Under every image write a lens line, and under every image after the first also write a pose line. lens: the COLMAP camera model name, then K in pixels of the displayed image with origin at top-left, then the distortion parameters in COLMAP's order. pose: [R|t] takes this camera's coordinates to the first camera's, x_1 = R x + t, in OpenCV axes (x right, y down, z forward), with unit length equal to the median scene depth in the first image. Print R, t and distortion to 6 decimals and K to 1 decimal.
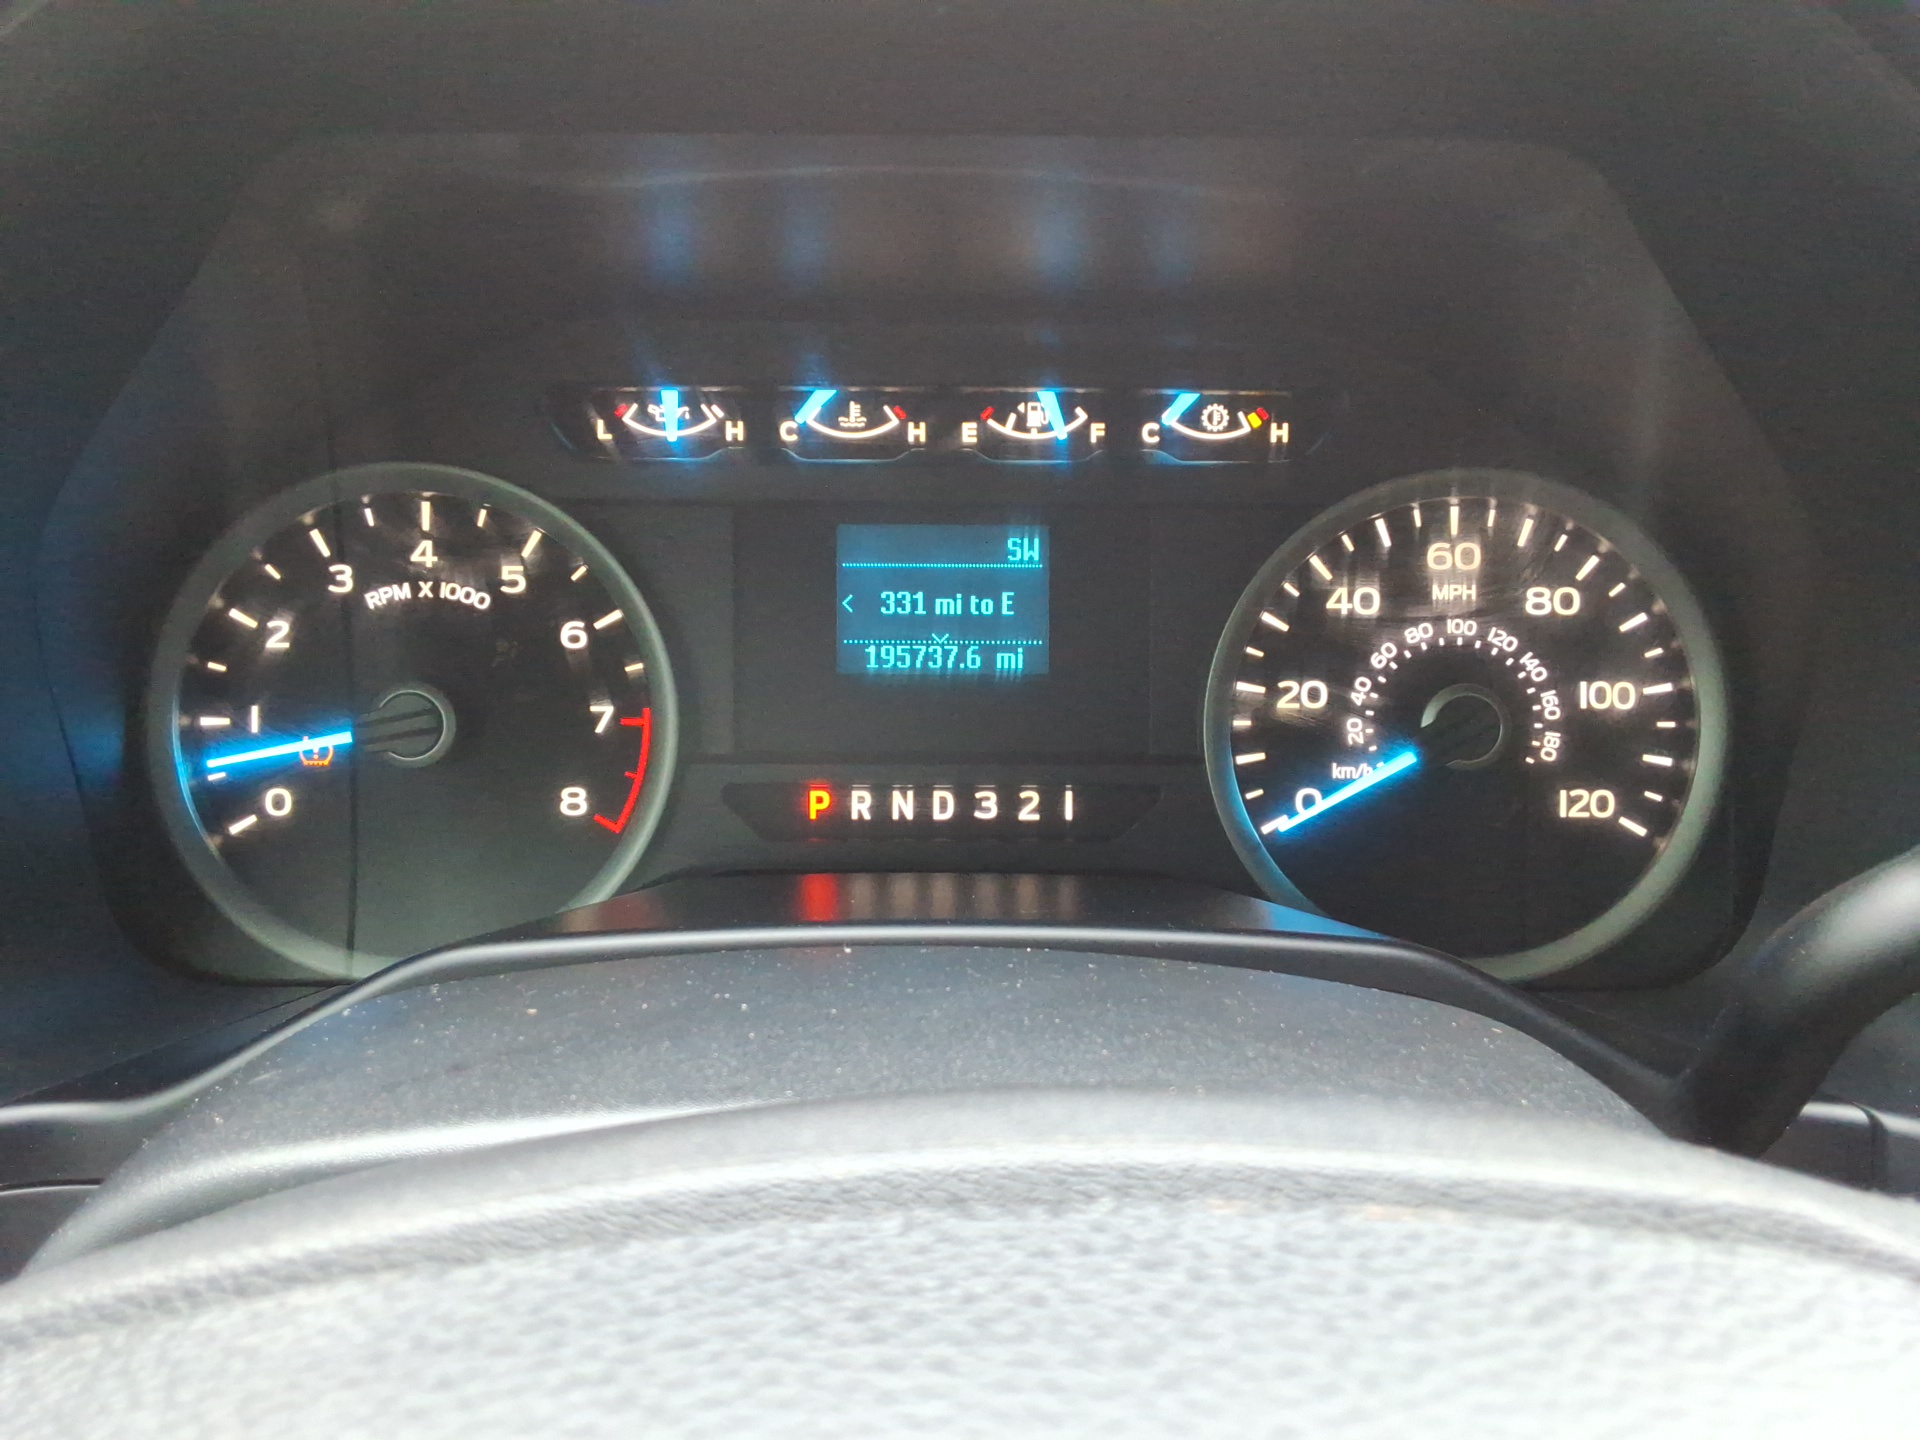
lens RADIAL K [[1540.6, 0, 966.9], [0, 1540.6, 720.6], [0, 0, 1]] dist [0.104858, -0.151657]
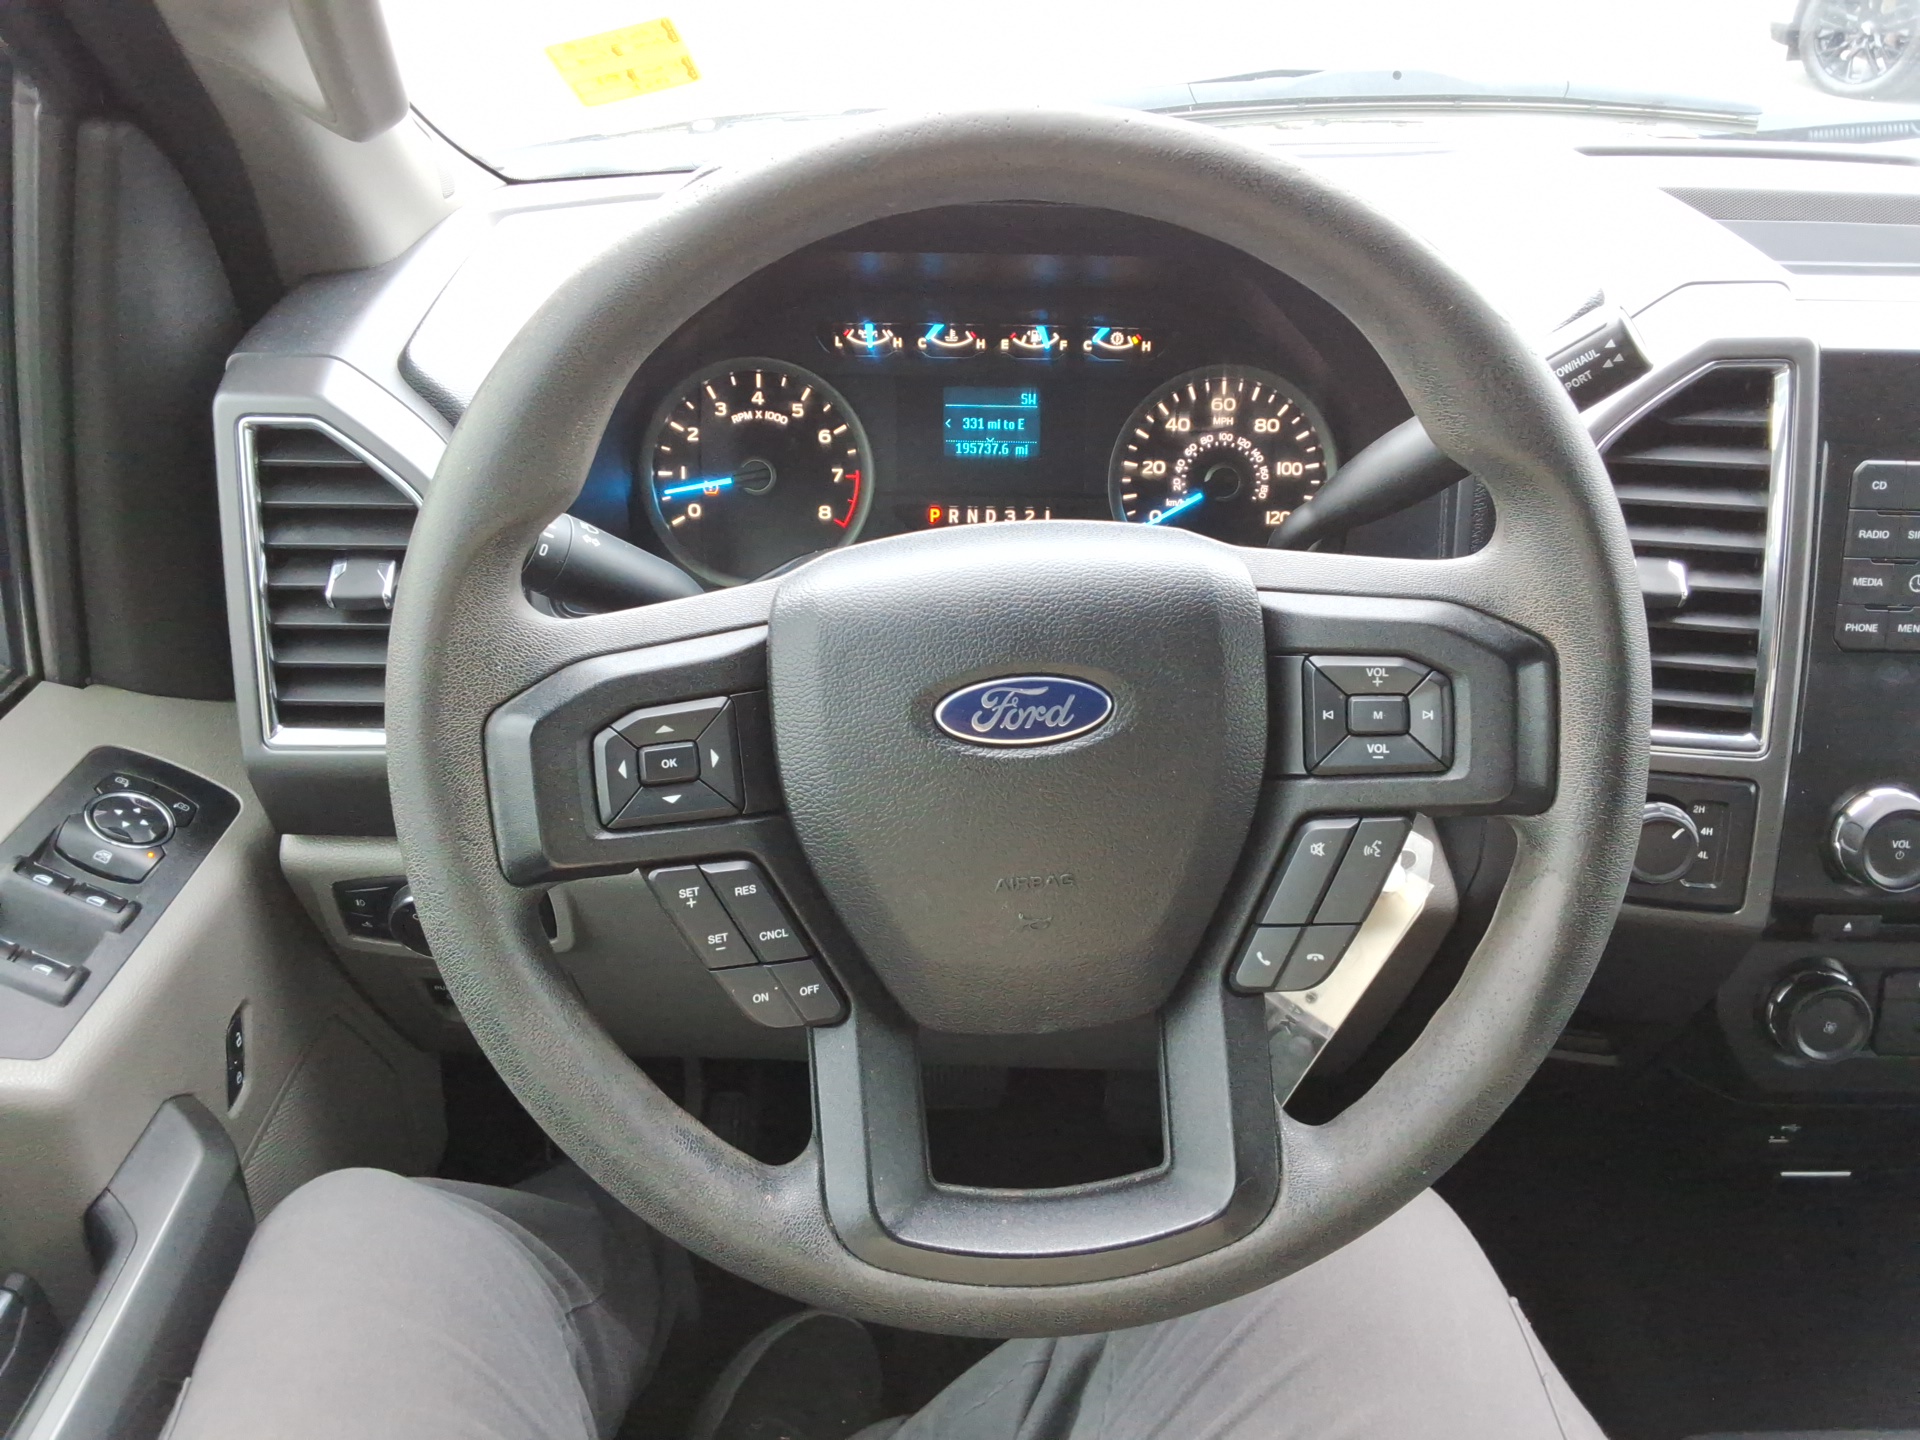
lens RADIAL K [[1540.6, 0, 962.9], [0, 1540.6, 702.2], [0, 0, 1]] dist [0.104858, -0.151657]
pose [[0.999895, 0.009698, 0.010803, -0.076654], [-0.010596, 0.996209, 0.086340, 0.129529], [-0.009924, -0.086446, 0.996207, -1.228601]]
